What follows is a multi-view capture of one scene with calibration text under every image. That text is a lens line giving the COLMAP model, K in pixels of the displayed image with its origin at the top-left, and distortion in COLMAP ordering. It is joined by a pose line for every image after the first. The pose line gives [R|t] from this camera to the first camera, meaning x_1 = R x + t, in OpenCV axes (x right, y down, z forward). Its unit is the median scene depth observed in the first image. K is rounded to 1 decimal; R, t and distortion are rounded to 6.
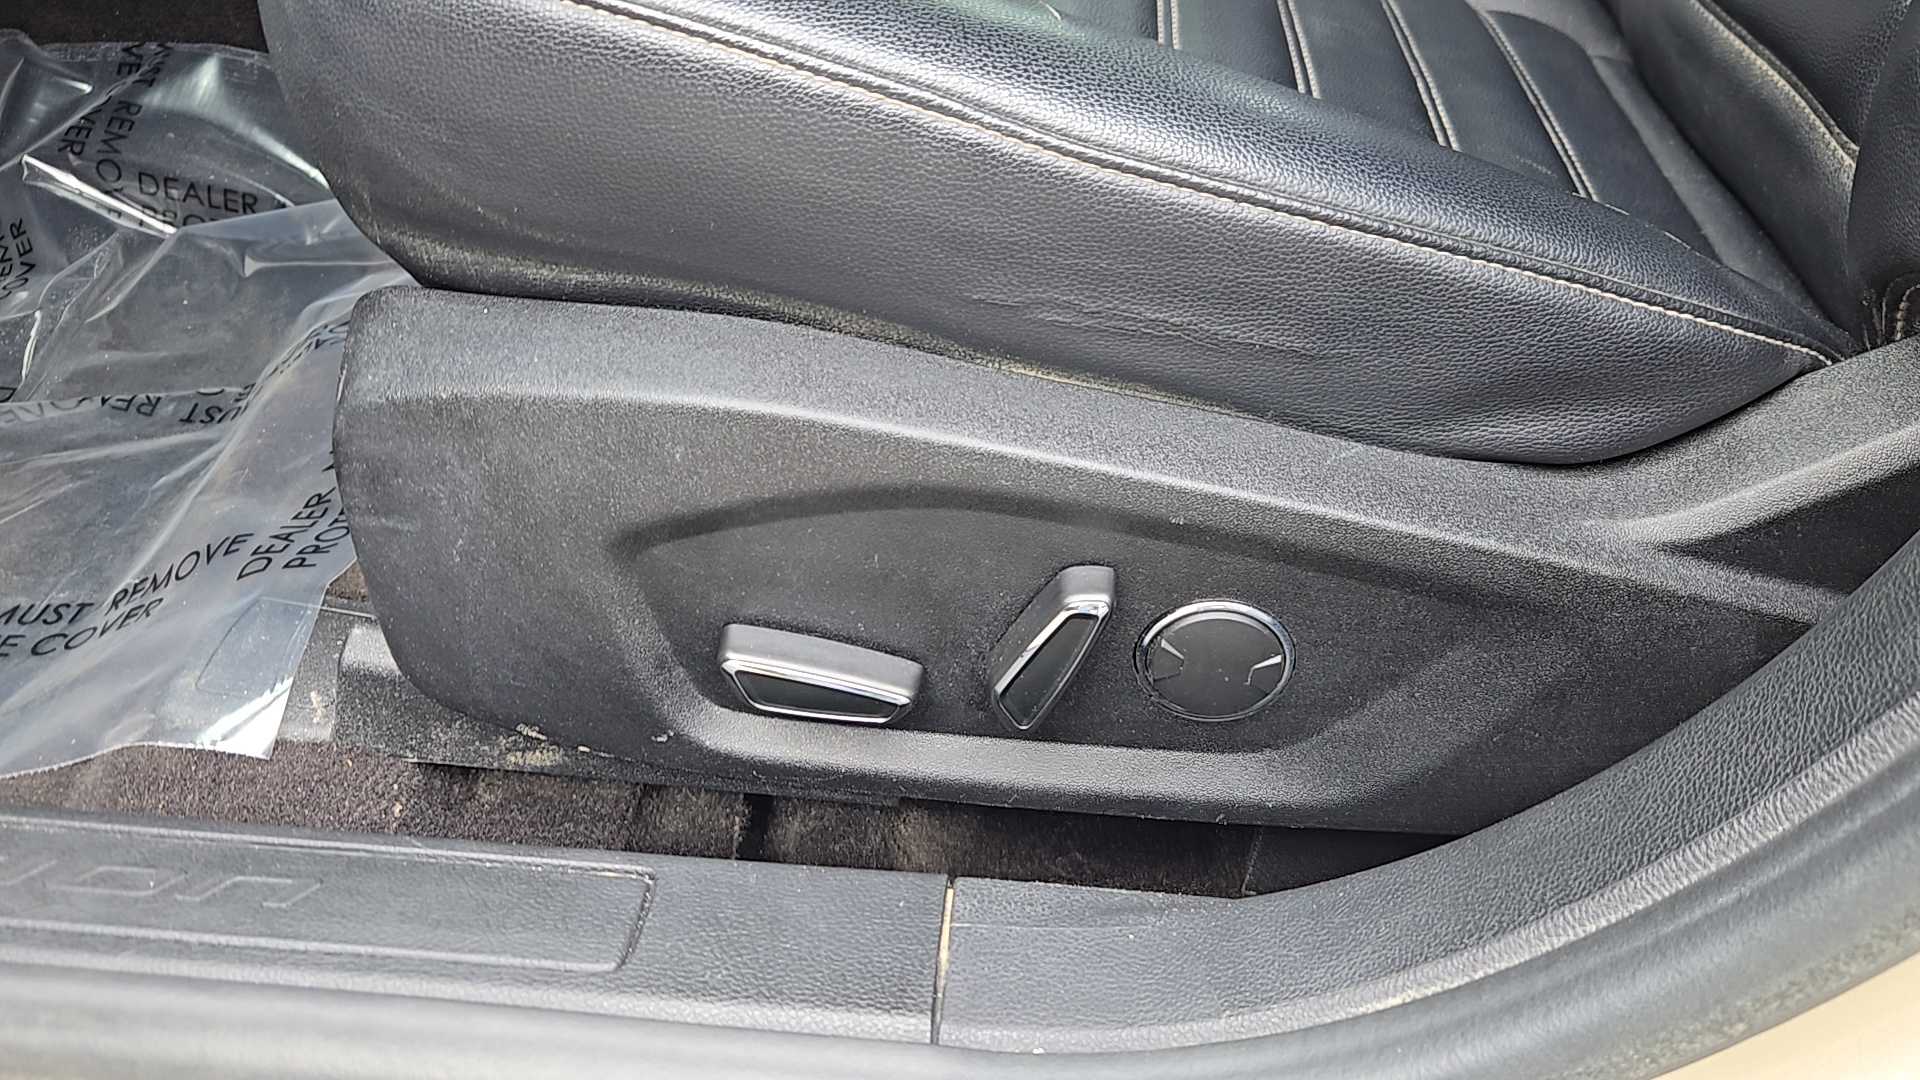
lens RADIAL K [[1409.8, 0, 963.3], [0, 1409.8, 540.6], [0, 0, 1]] dist [-0.002130, -0.013476]
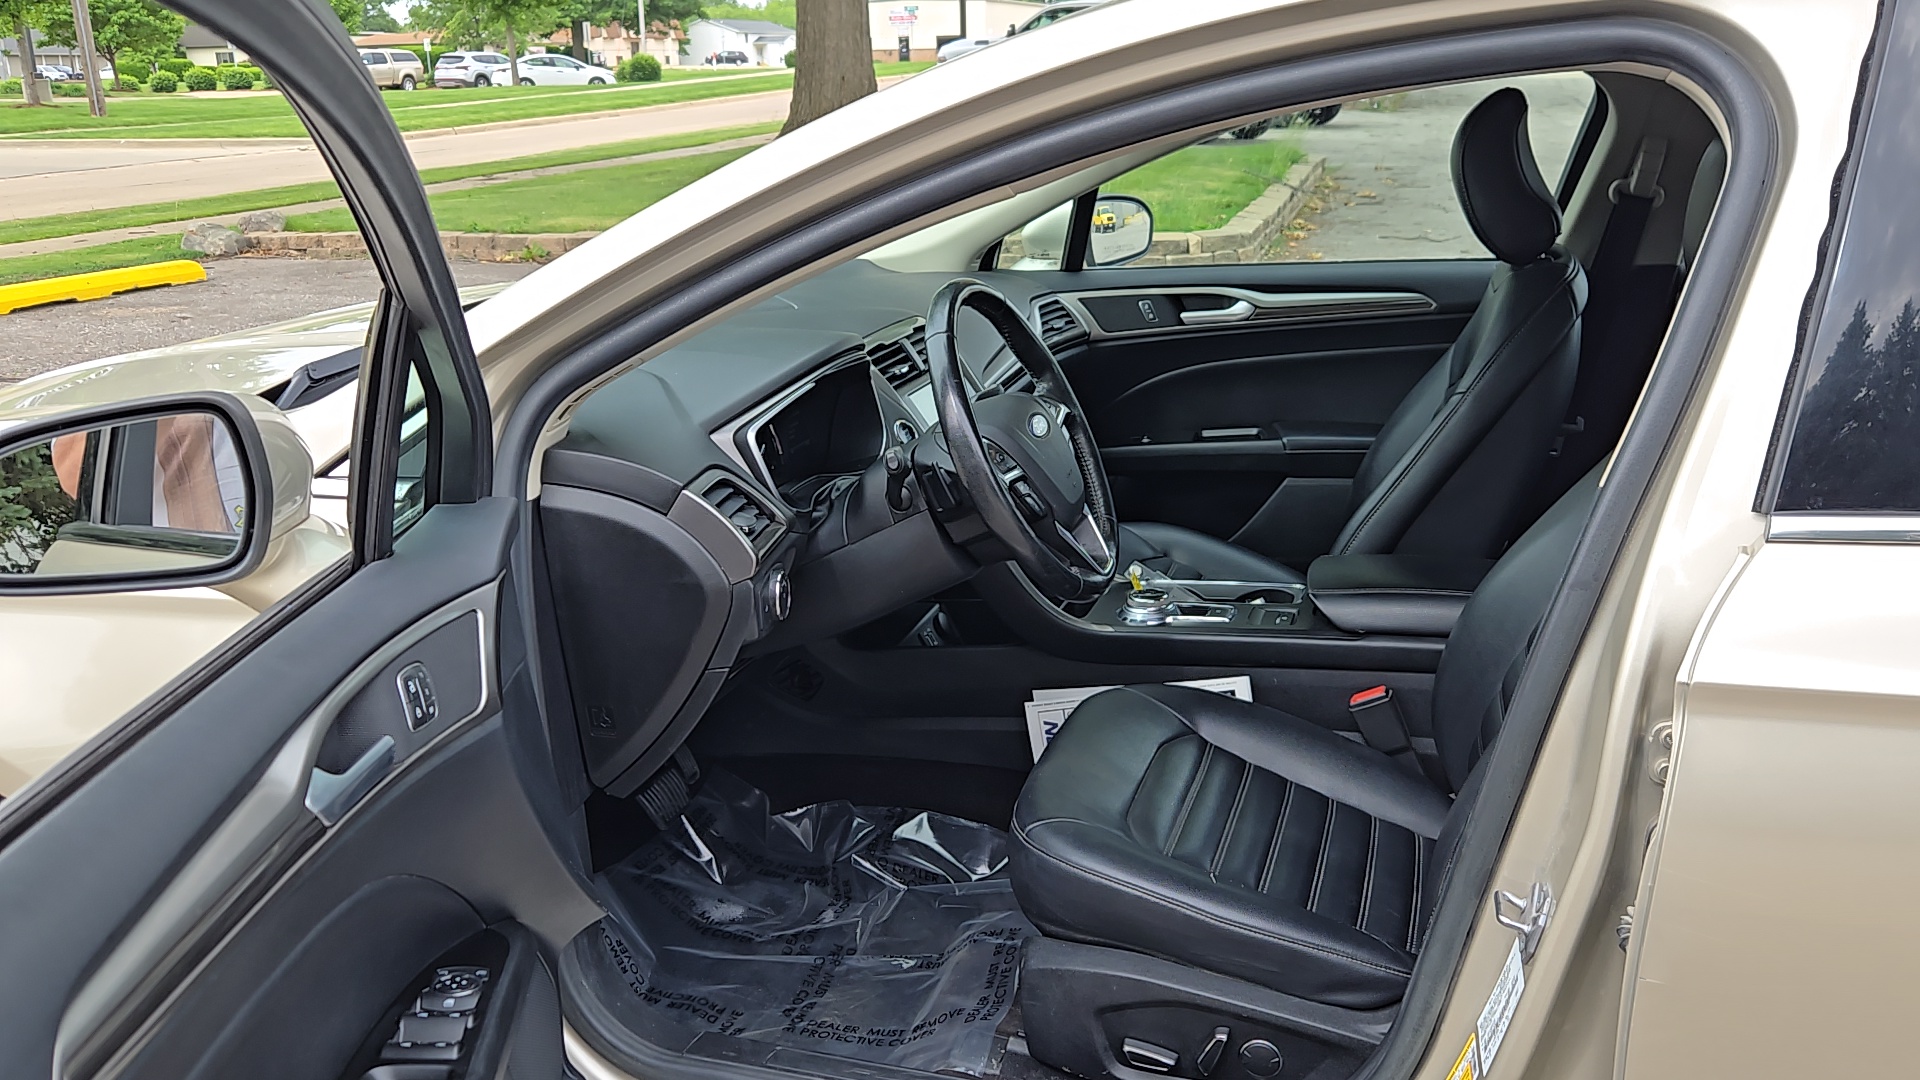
lens RADIAL K [[1409.8, 0, 963.3], [0, 1409.8, 540.6], [0, 0, 1]] dist [-0.002130, -0.013476]
pose [[0.965734, -0.011031, -0.259299, 0.346154], [-0.089295, 0.923978, -0.371875, 0.234307], [0.243689, 0.382286, 0.891332, -2.531160]]
